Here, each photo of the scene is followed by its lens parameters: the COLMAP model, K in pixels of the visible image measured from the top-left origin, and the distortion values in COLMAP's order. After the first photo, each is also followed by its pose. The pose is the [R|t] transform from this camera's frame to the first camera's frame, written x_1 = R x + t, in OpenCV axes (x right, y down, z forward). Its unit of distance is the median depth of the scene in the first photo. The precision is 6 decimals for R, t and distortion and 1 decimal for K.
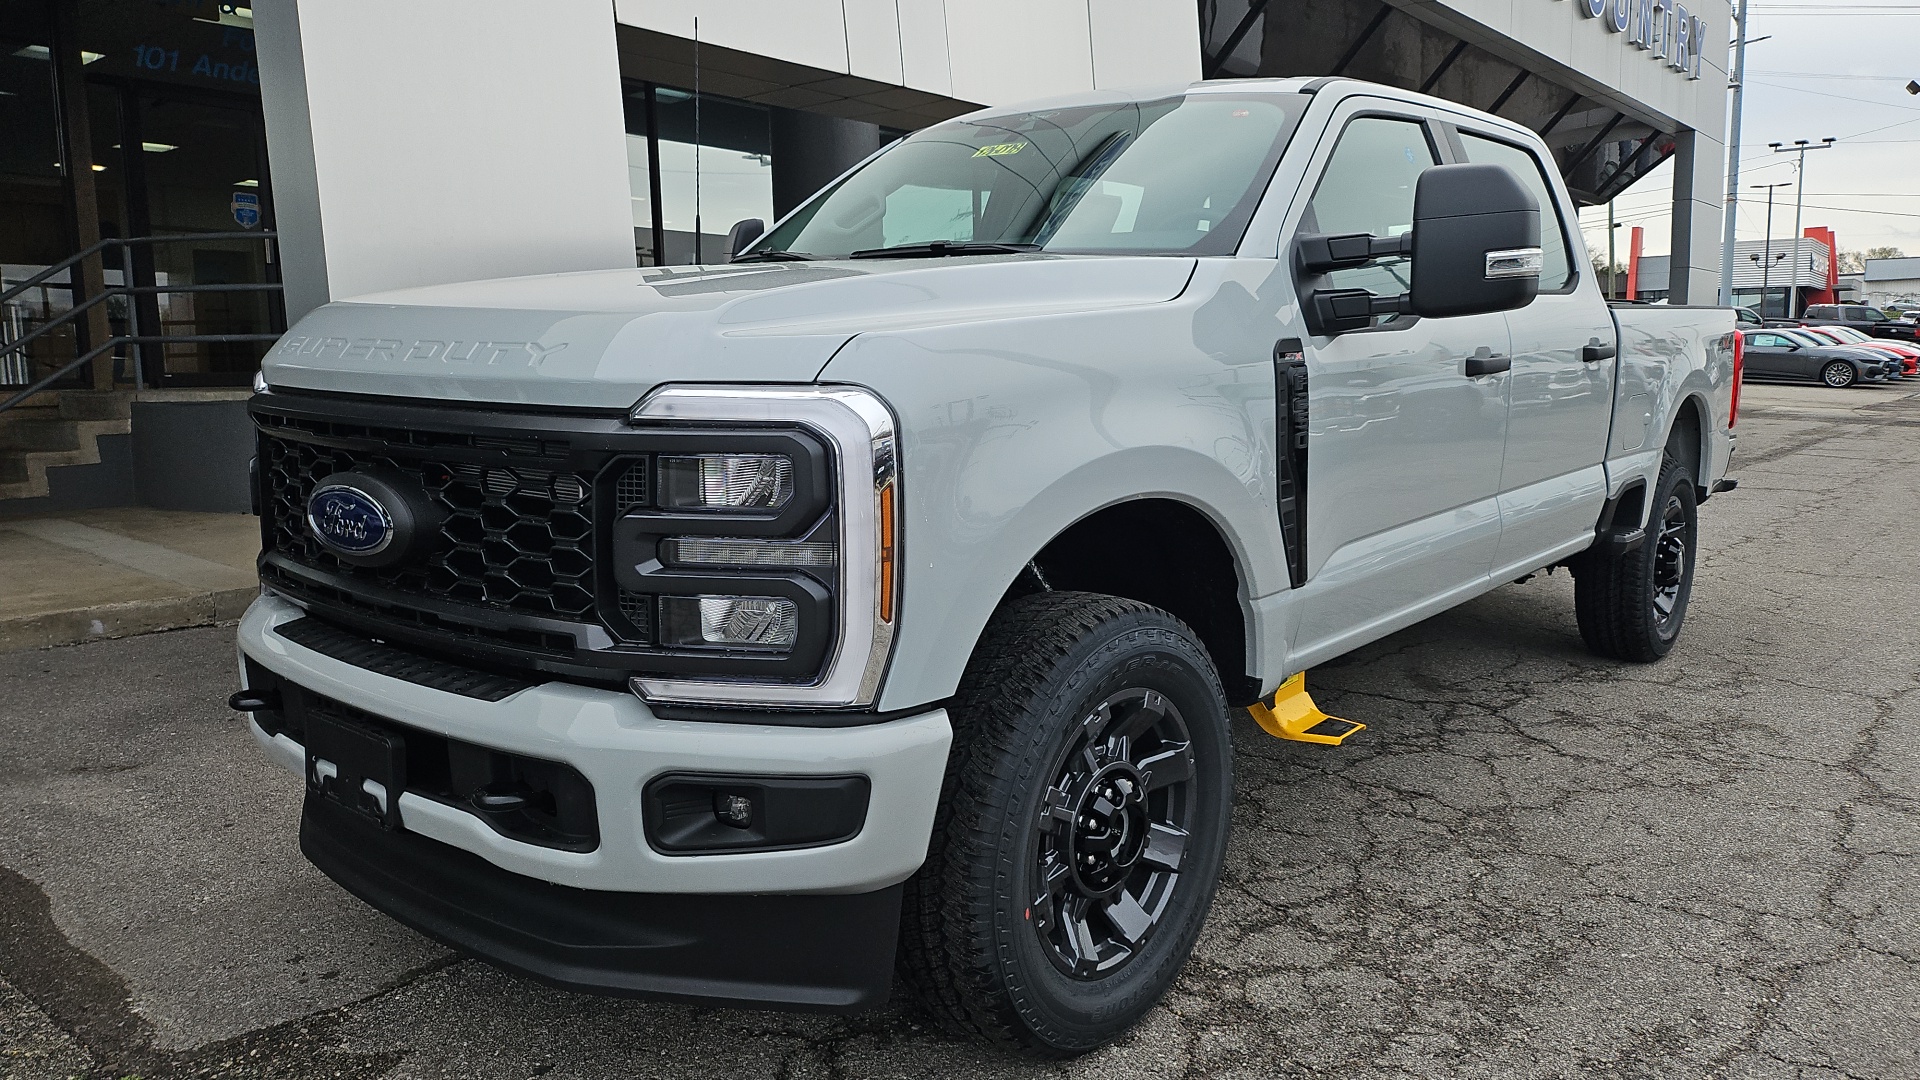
lens RADIAL K [[1395.7, 0, 968.0], [0, 1395.7, 540.0], [0, 0, 1]] dist [0.032241, -0.027008]
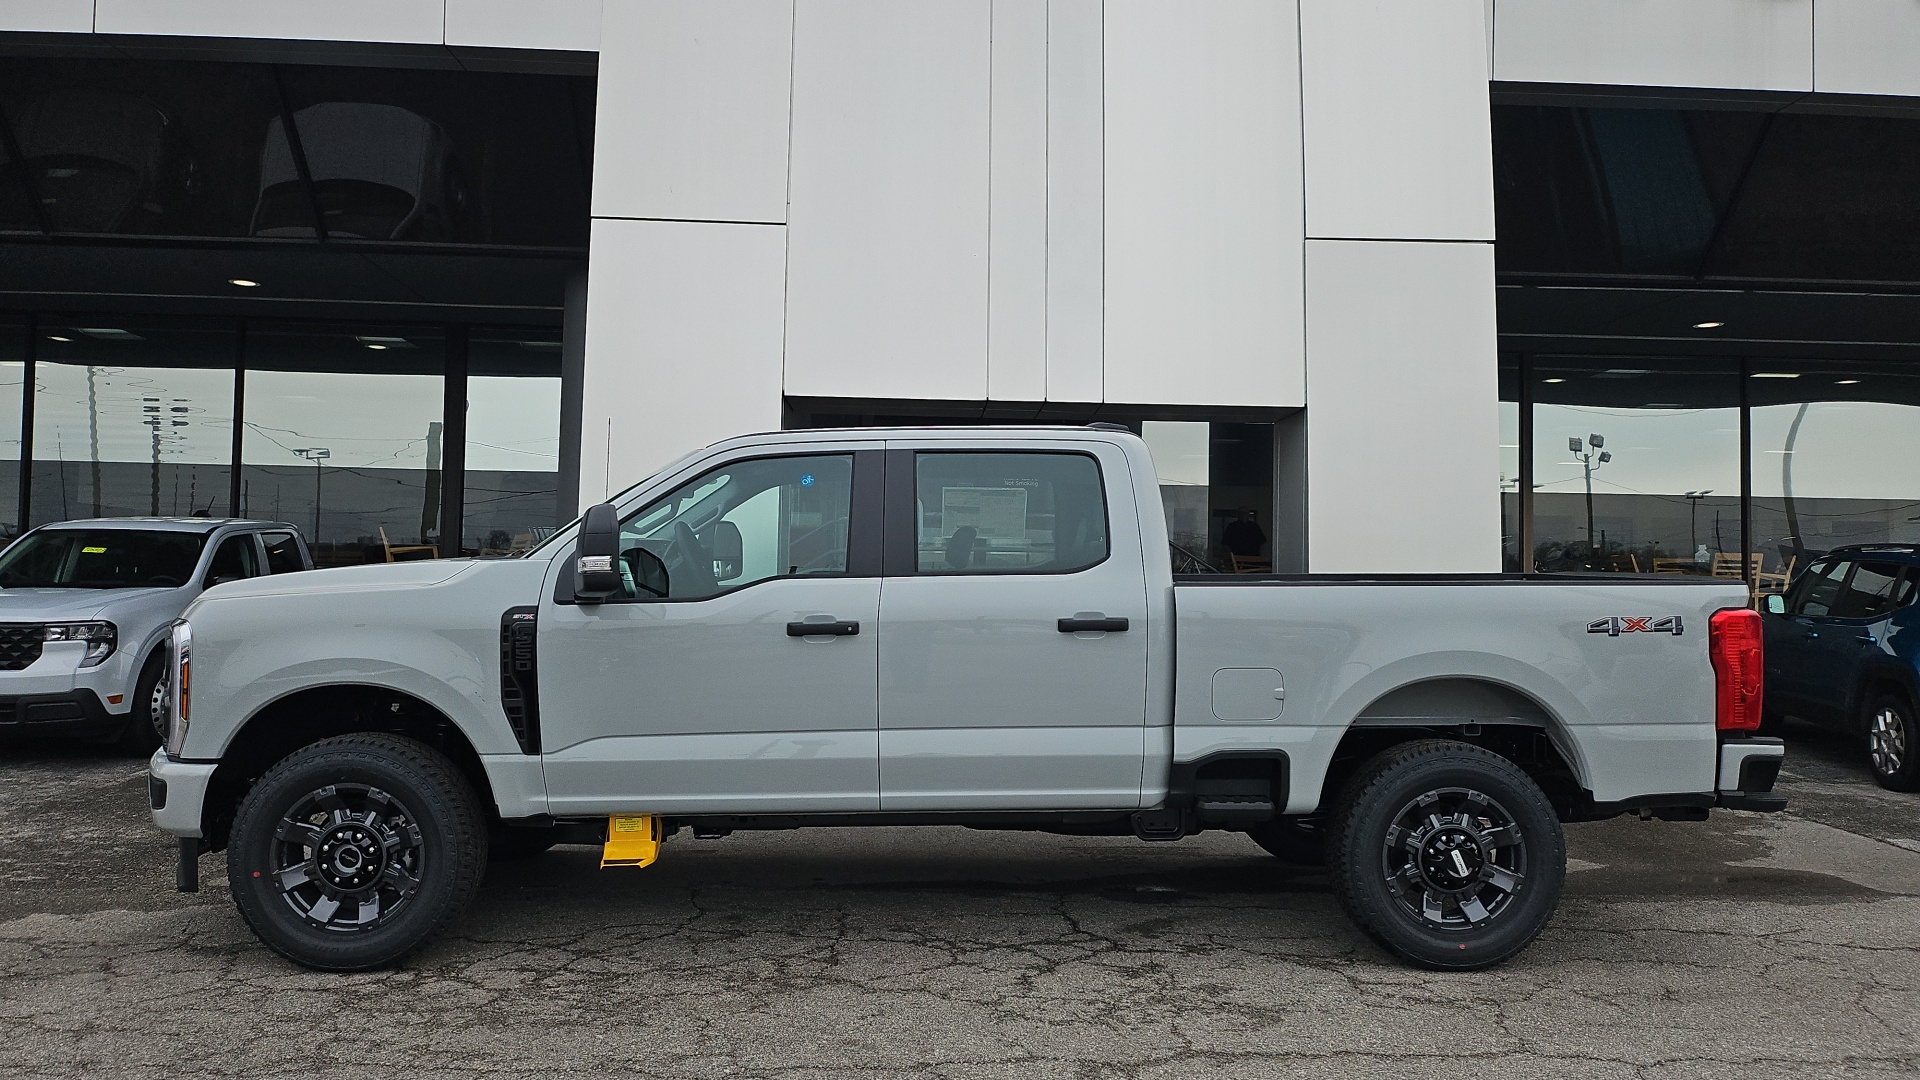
lens RADIAL K [[1395.7, 0, 960.7], [0, 1395.7, 546.3], [0, 0, 1]] dist [0.032241, -0.027008]
pose [[0.663823, -0.009159, -0.747833, 1.843229], [-0.120003, 0.985665, -0.118594, -0.075060], [0.738199, 0.168467, 0.653208, 0.249531]]
